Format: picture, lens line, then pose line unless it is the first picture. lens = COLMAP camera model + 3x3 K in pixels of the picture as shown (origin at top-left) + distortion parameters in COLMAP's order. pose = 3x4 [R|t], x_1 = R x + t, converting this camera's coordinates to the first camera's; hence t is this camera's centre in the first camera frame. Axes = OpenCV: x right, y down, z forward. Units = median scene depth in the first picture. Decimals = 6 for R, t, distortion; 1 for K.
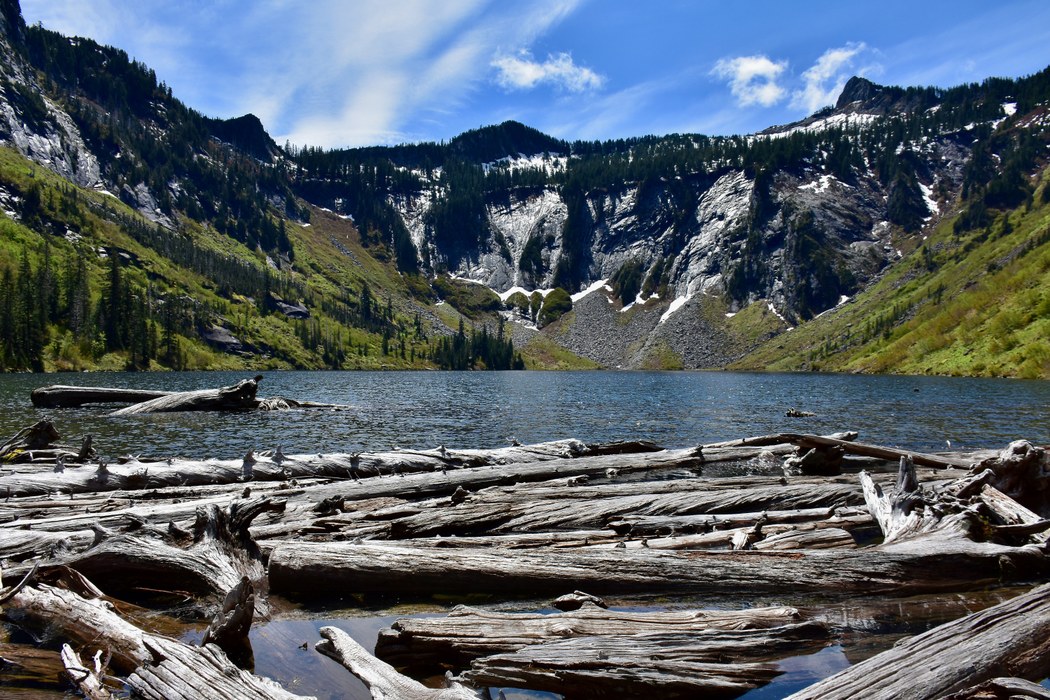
lens RADIAL K [[748.7, 0, 525.0], [0, 748.7, 350.0], [0, 0, 1]] dist [-0.044349, -0.006438]
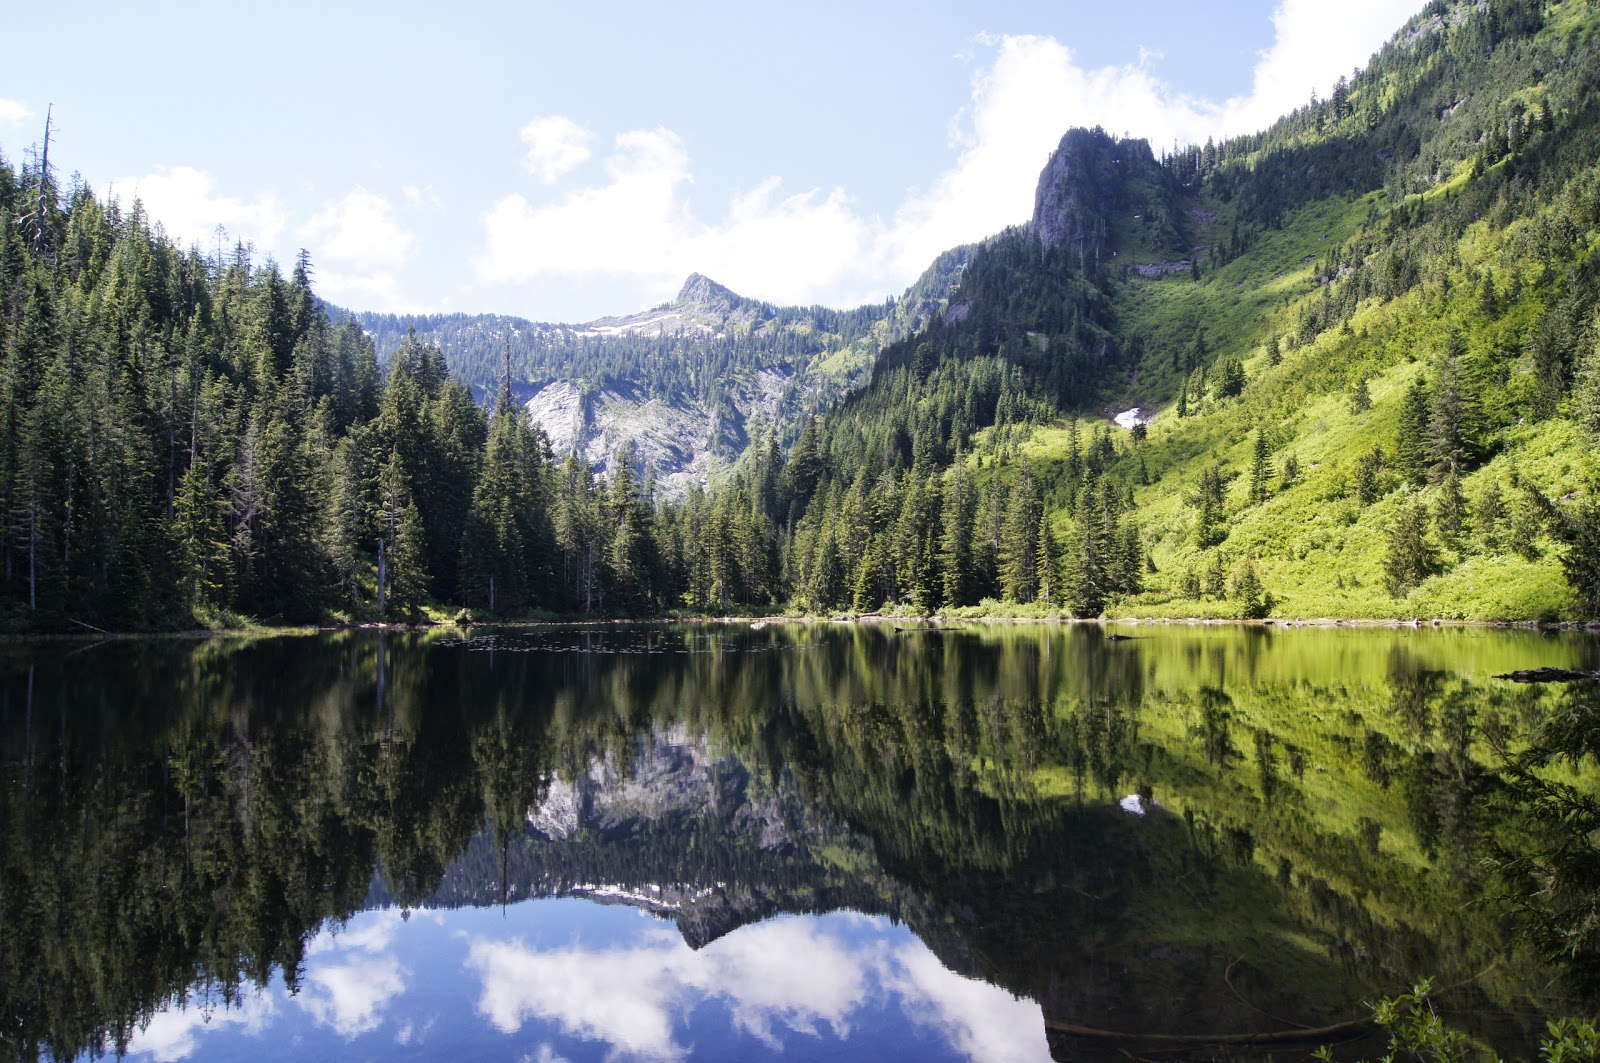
lens RADIAL K [[1140.8, 0, 800.0], [0, 1140.8, 531.5], [0, 0, 1]] dist [-0.044349, -0.006438]
pose [[0.887243, 0.019983, 0.460869, -0.098187], [-0.003266, 0.999308, -0.037043, -0.005436], [-0.461290, 0.031361, 0.886695, -0.377582]]
